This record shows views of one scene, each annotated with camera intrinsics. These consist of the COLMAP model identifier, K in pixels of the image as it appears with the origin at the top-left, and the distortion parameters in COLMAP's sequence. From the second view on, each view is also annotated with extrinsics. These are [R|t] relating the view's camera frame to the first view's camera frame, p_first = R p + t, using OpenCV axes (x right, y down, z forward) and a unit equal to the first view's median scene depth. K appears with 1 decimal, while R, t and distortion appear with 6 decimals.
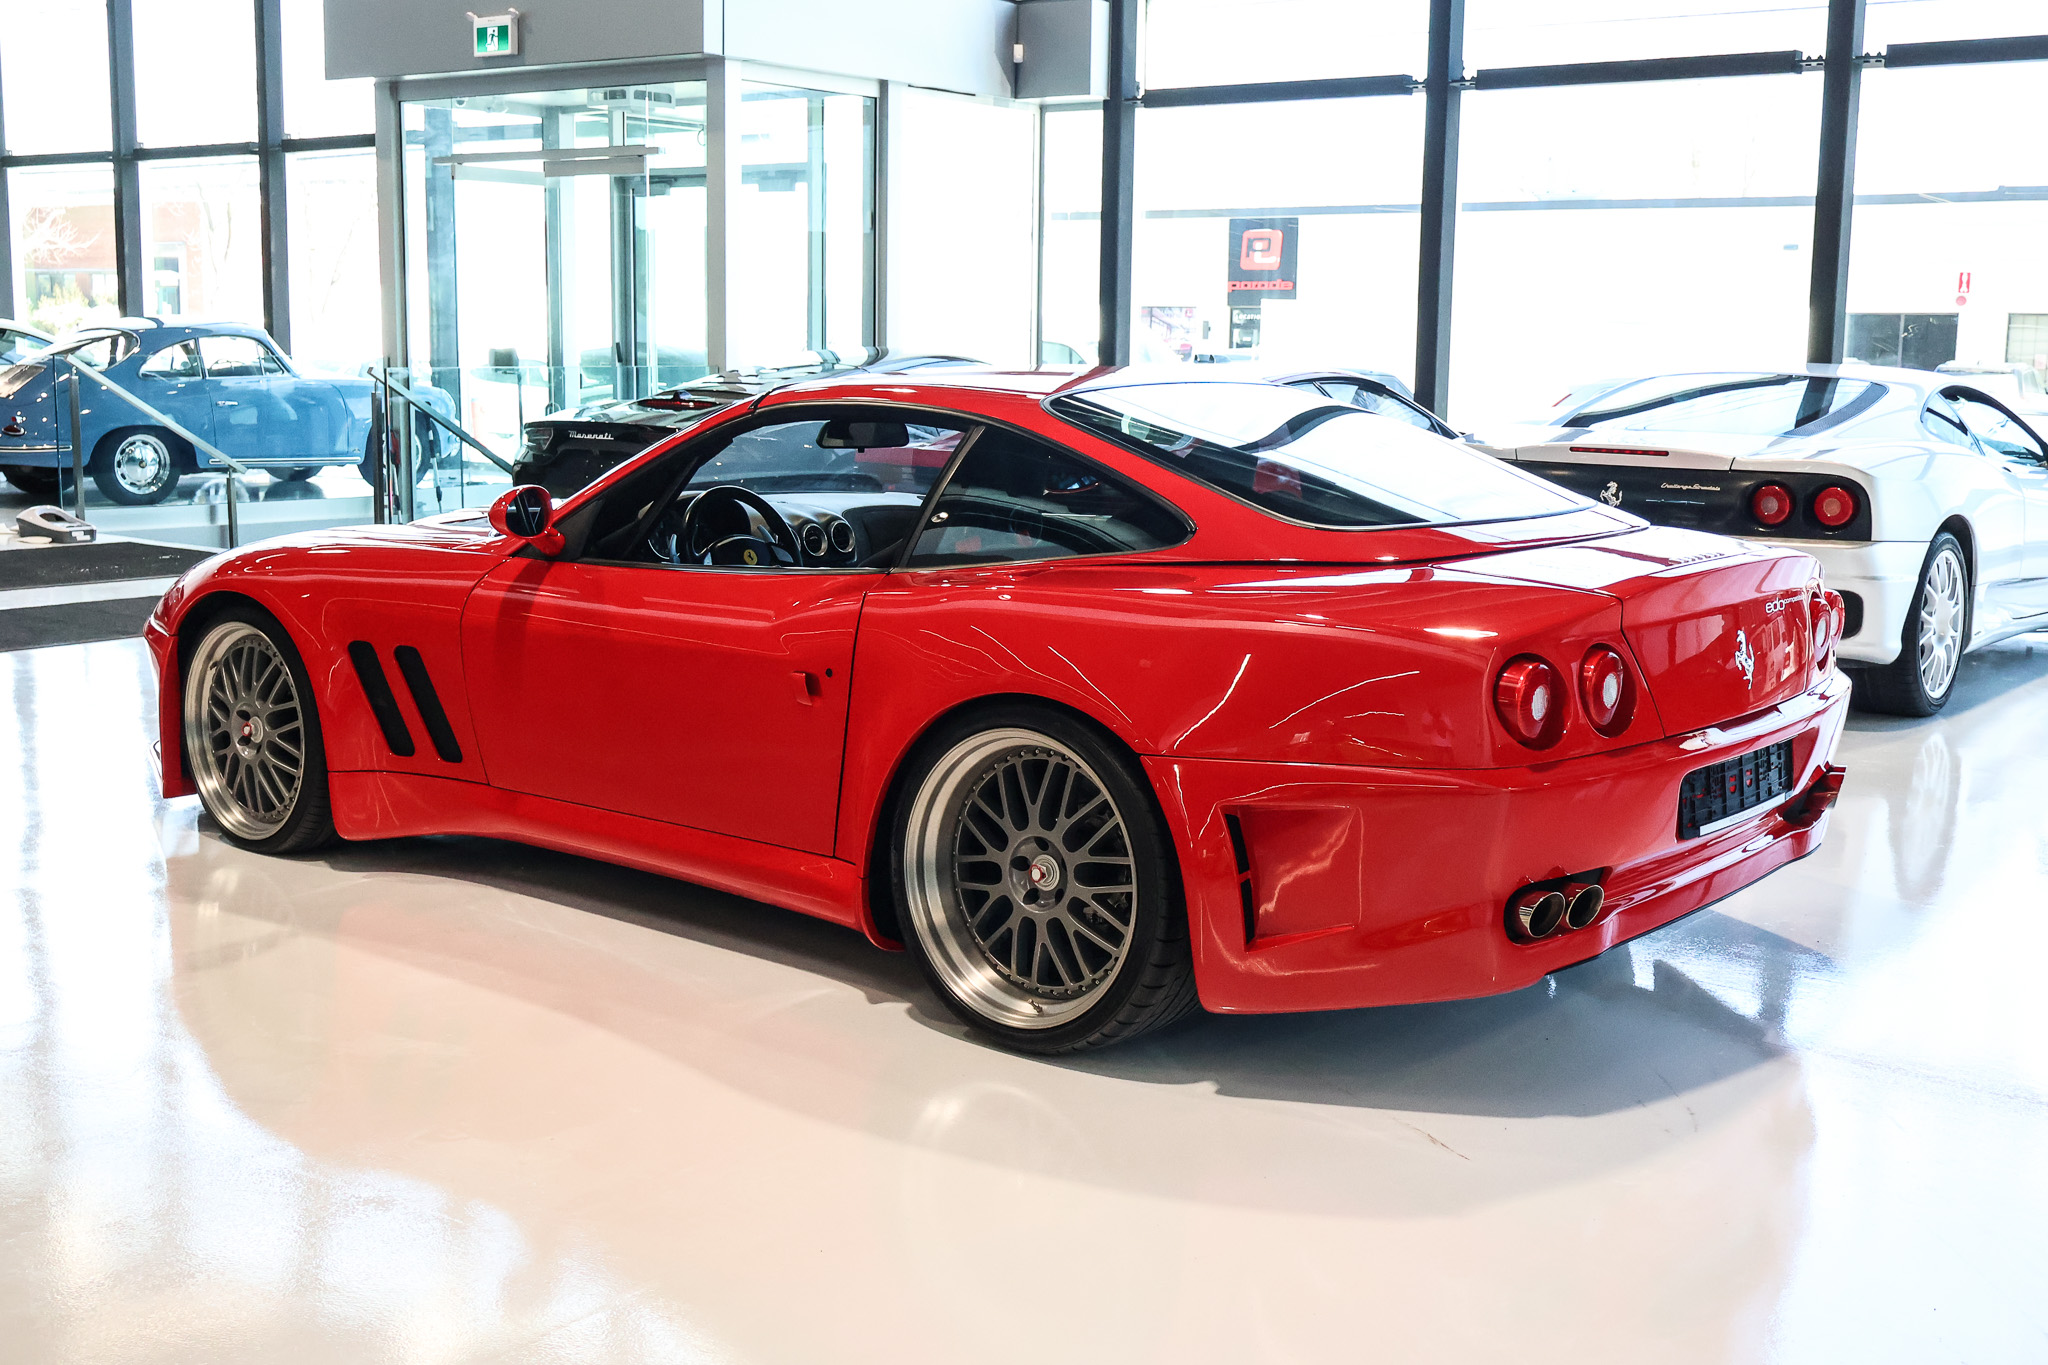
lens RADIAL K [[2276.3, 0, 1024.0], [0, 2276.3, 682.5], [0, 0, 1]] dist [0.020092, -0.011472]
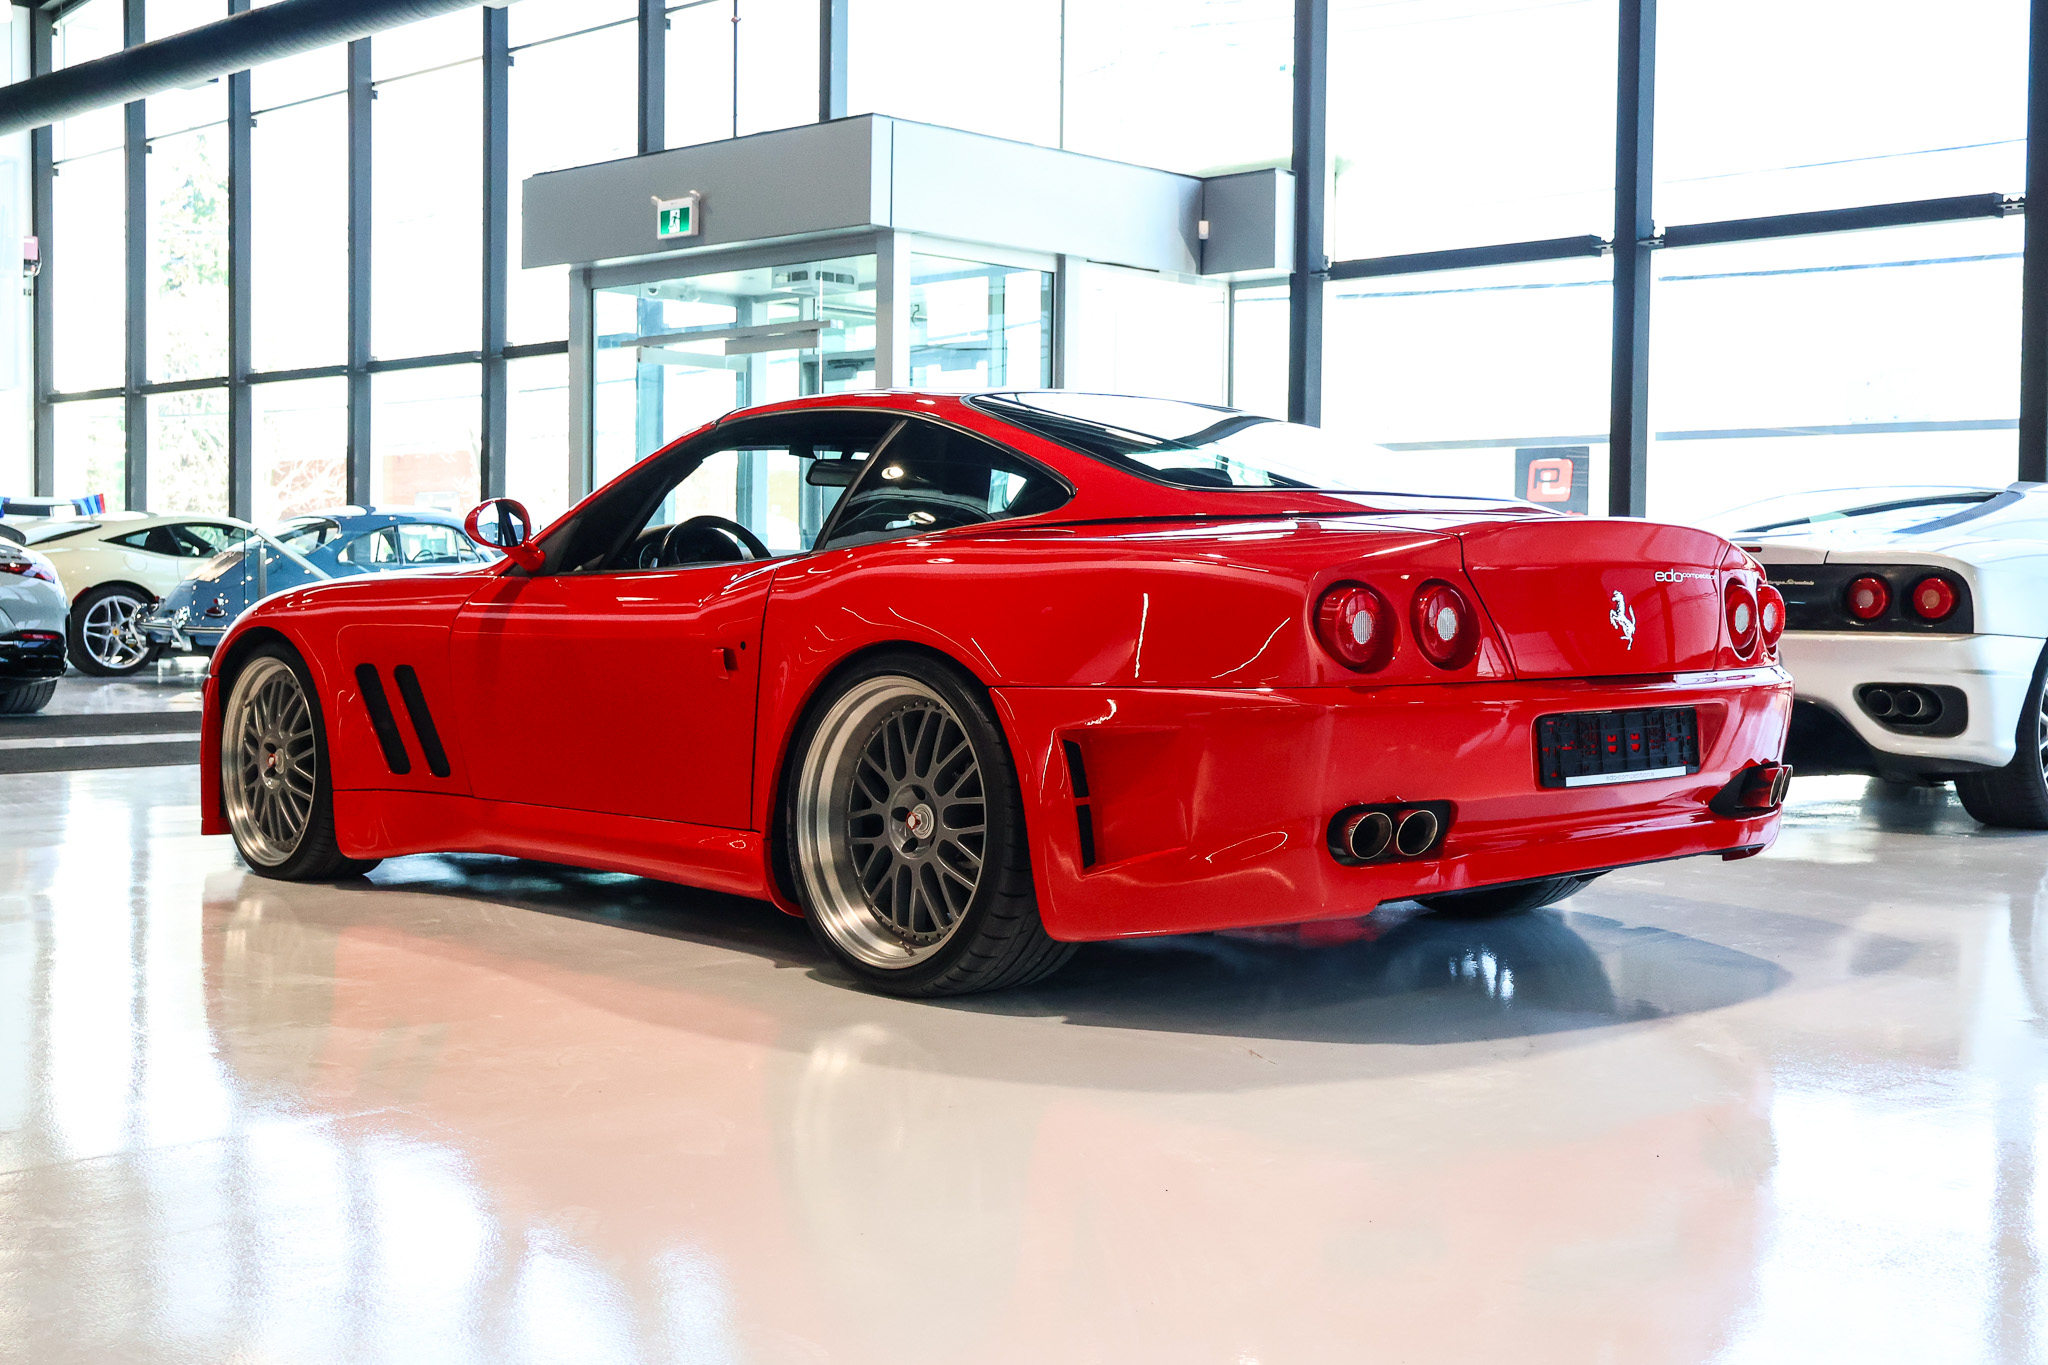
lens RADIAL K [[2425.3, 0, 1024.0], [0, 2425.3, 682.5], [0, 0, 1]] dist [0.007147, 0.023855]
pose [[0.992450, 0.001108, -0.122641, 0.137292], [-0.014994, 0.993555, -0.112358, 0.104264], [0.121726, 0.113348, 0.986070, -0.059411]]
